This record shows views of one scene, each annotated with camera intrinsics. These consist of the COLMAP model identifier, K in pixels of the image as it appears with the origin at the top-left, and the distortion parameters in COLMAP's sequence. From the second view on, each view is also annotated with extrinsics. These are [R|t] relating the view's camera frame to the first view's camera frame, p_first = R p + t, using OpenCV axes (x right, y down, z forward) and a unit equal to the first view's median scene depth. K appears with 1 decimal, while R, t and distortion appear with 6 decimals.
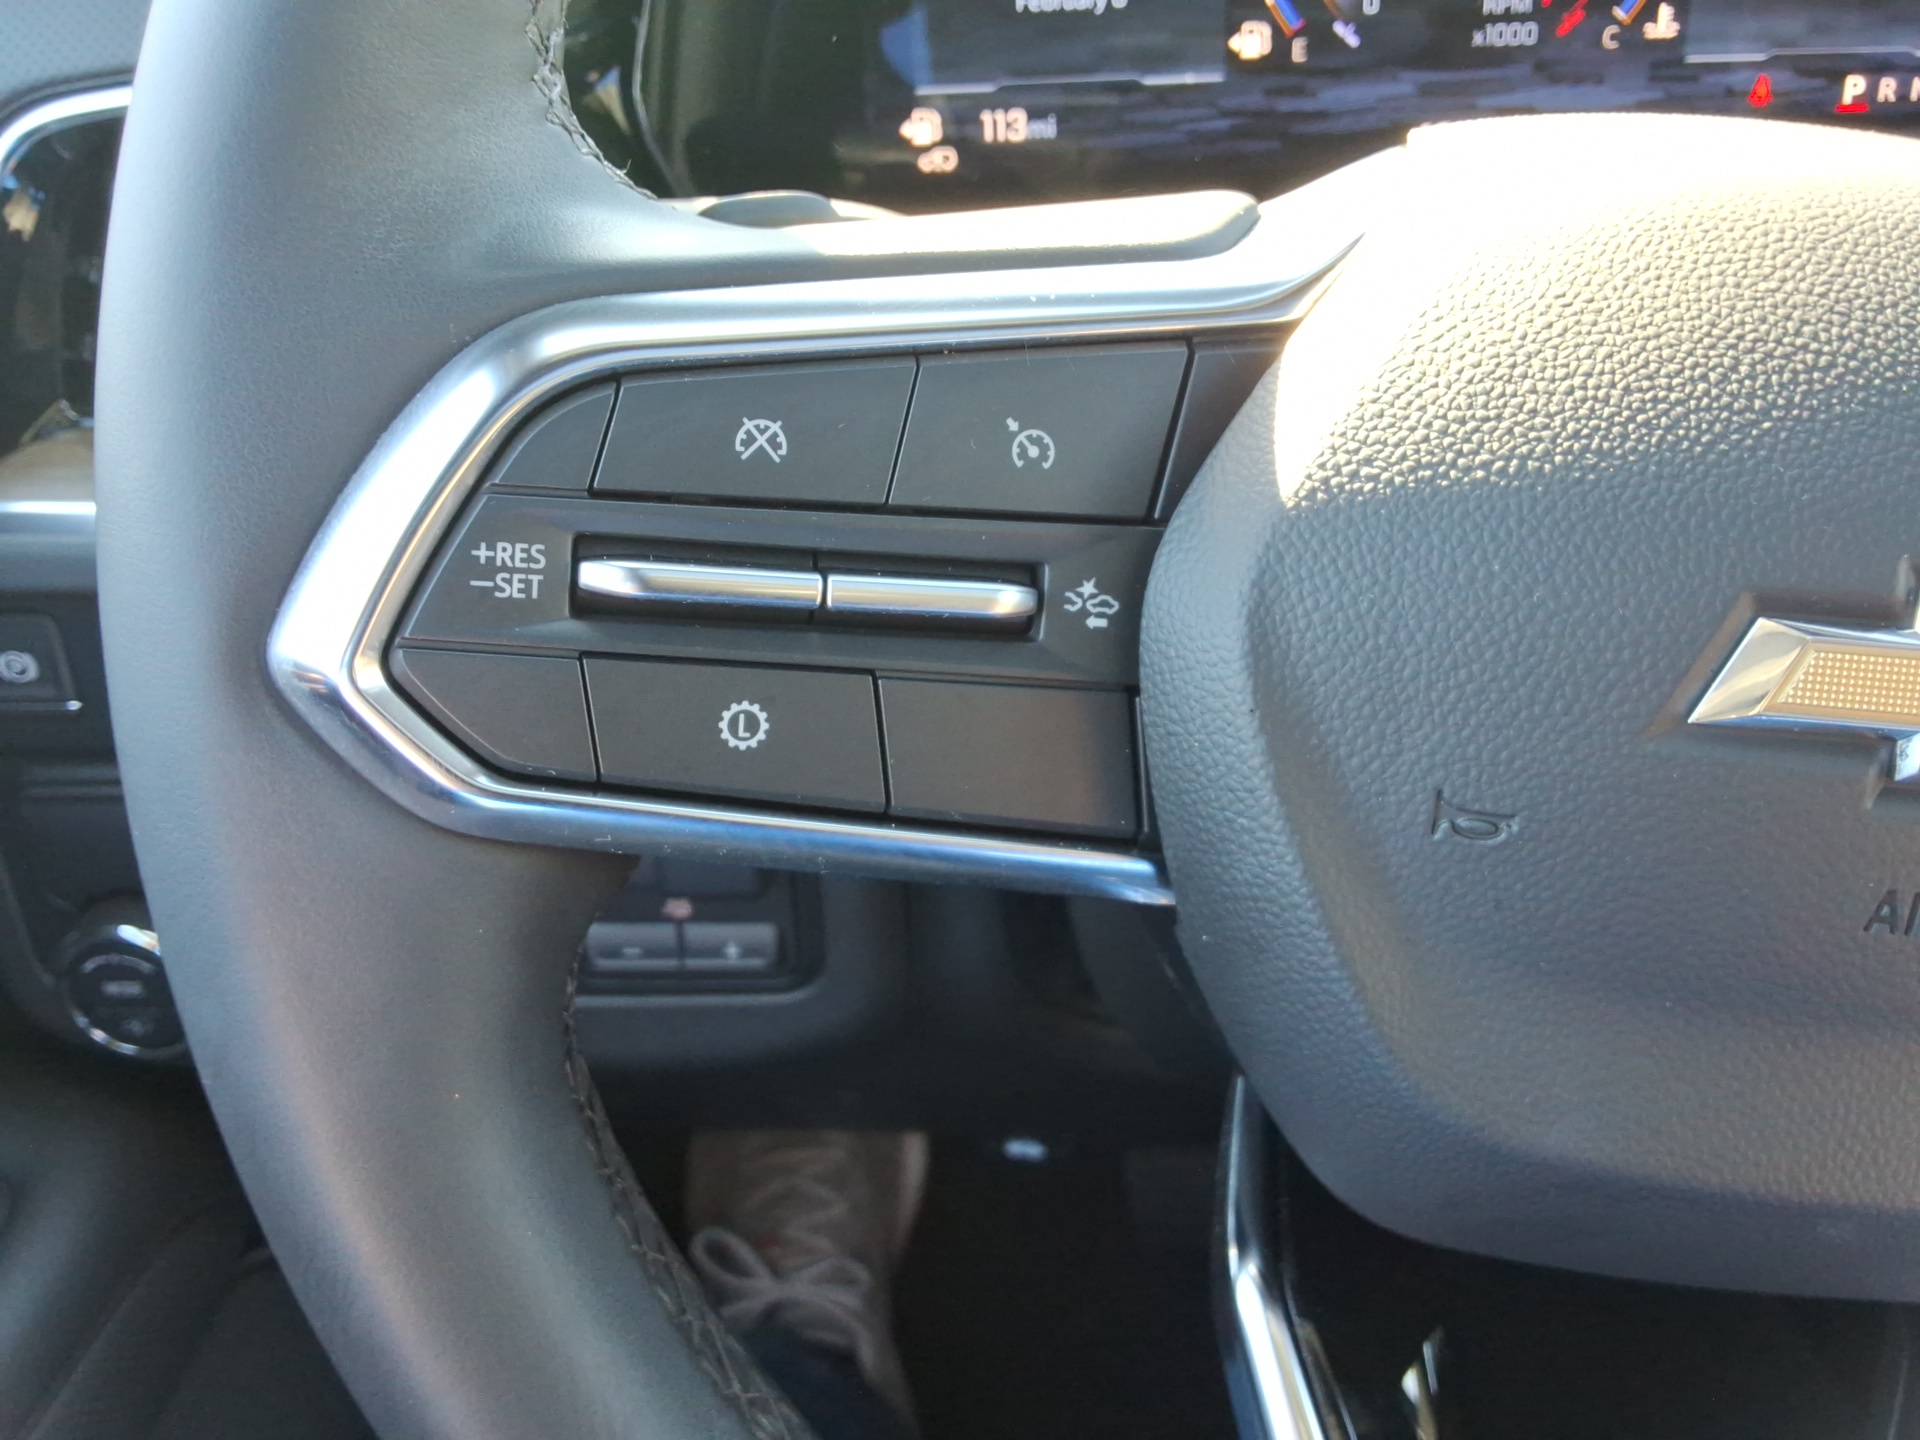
lens RADIAL K [[1535.1, 0, 975.2], [0, 1535.1, 705.4], [0, 0, 1]] dist [0.120003, -0.193452]
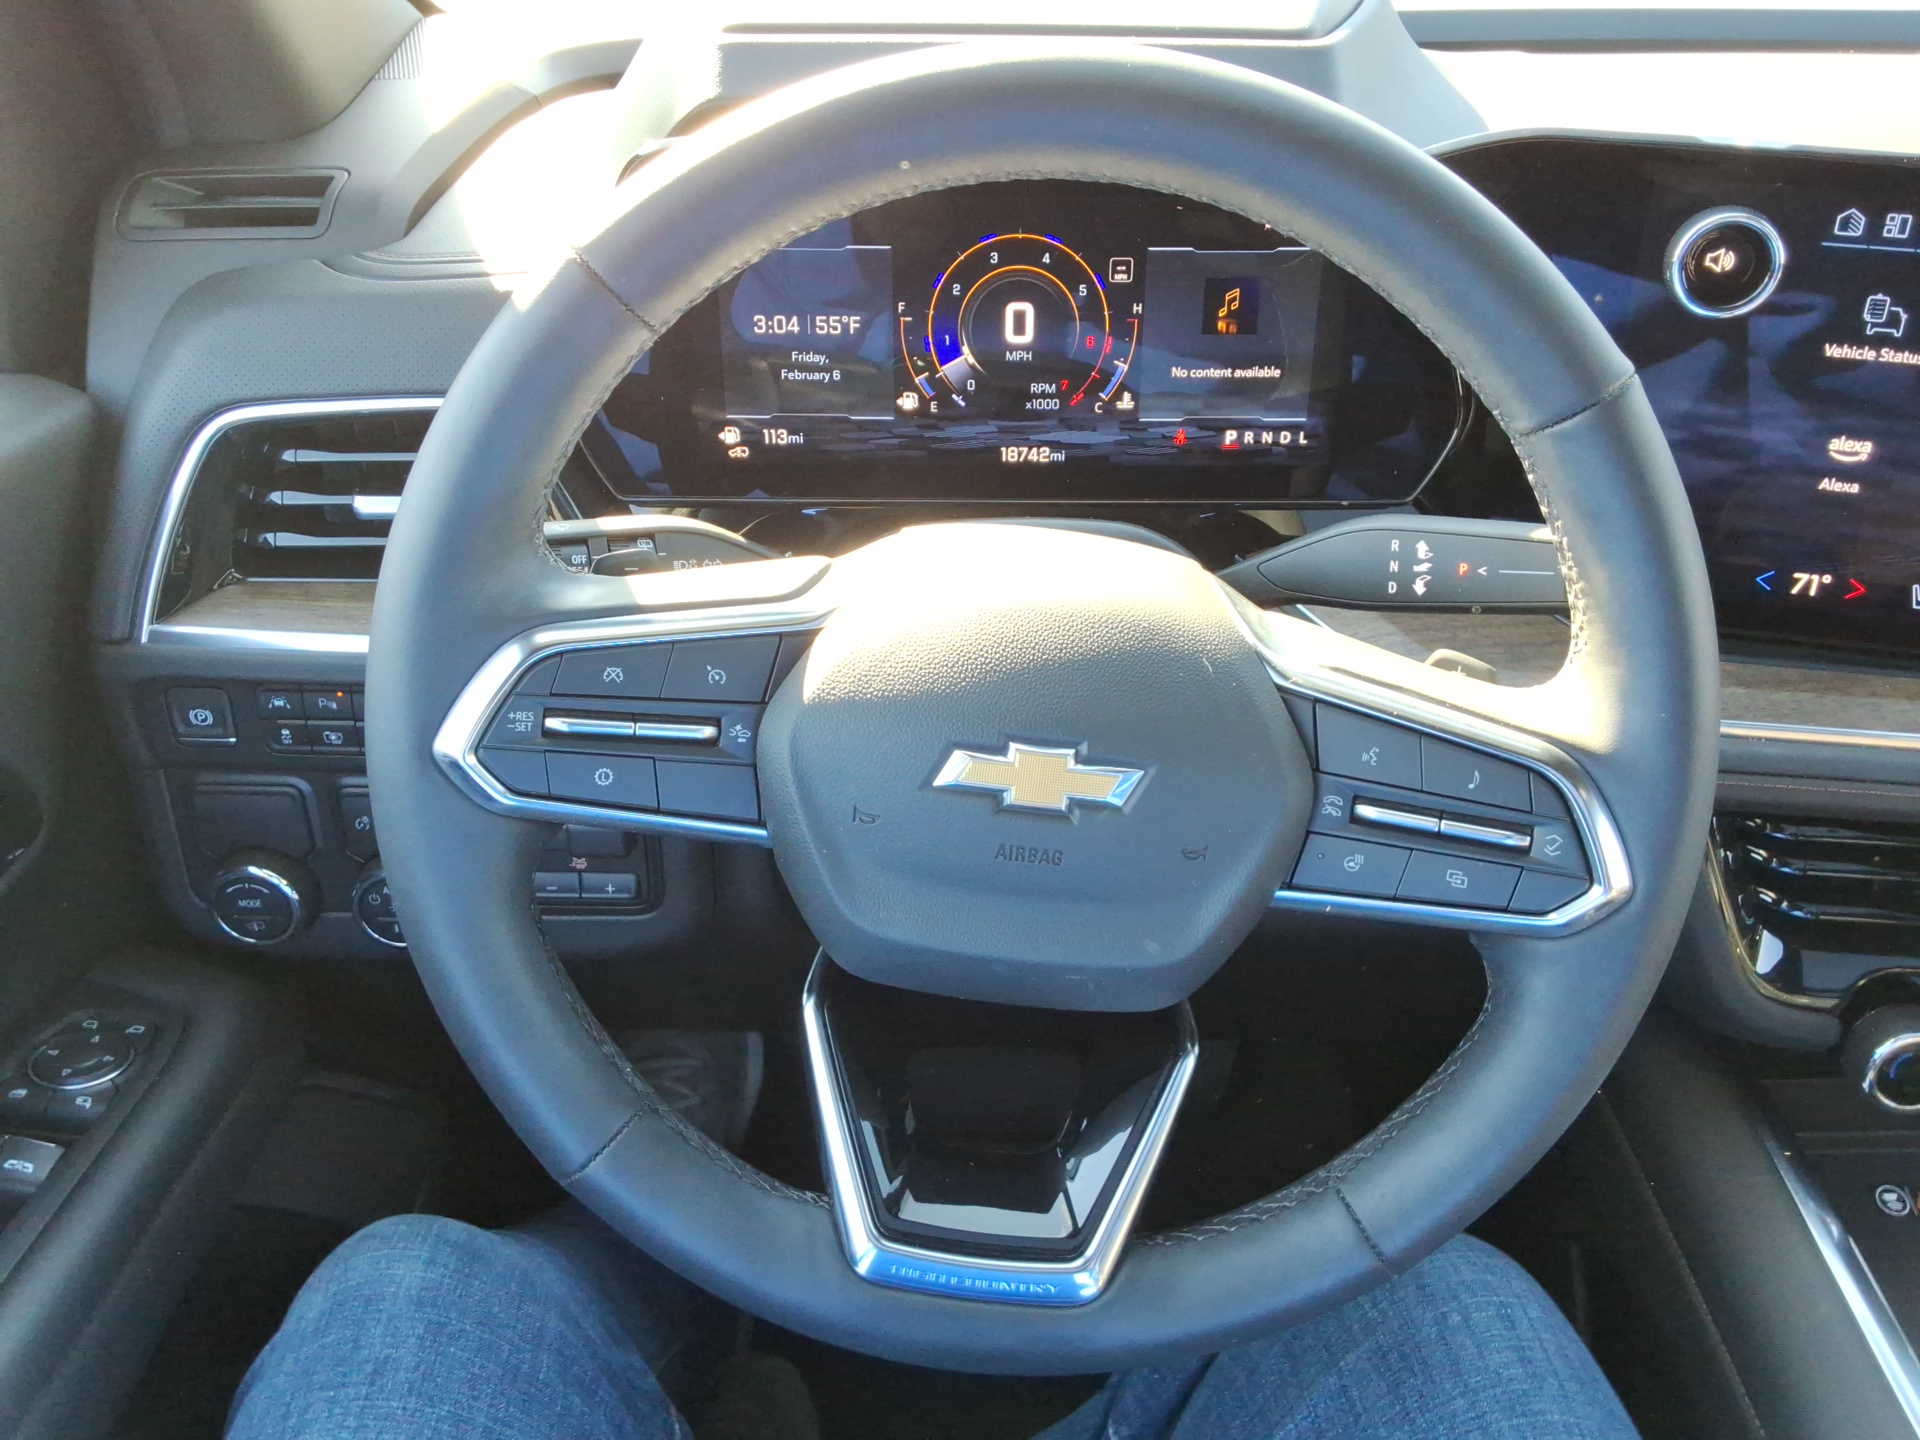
lens RADIAL K [[1535.1, 0, 975.2], [0, 1535.1, 705.4], [0, 0, 1]] dist [0.120003, -0.193452]
pose [[0.998152, 0.028645, 0.053589, 0.169804], [-0.028416, 0.999584, -0.005023, -0.056537], [-0.053711, 0.003491, 0.998550, -0.844557]]
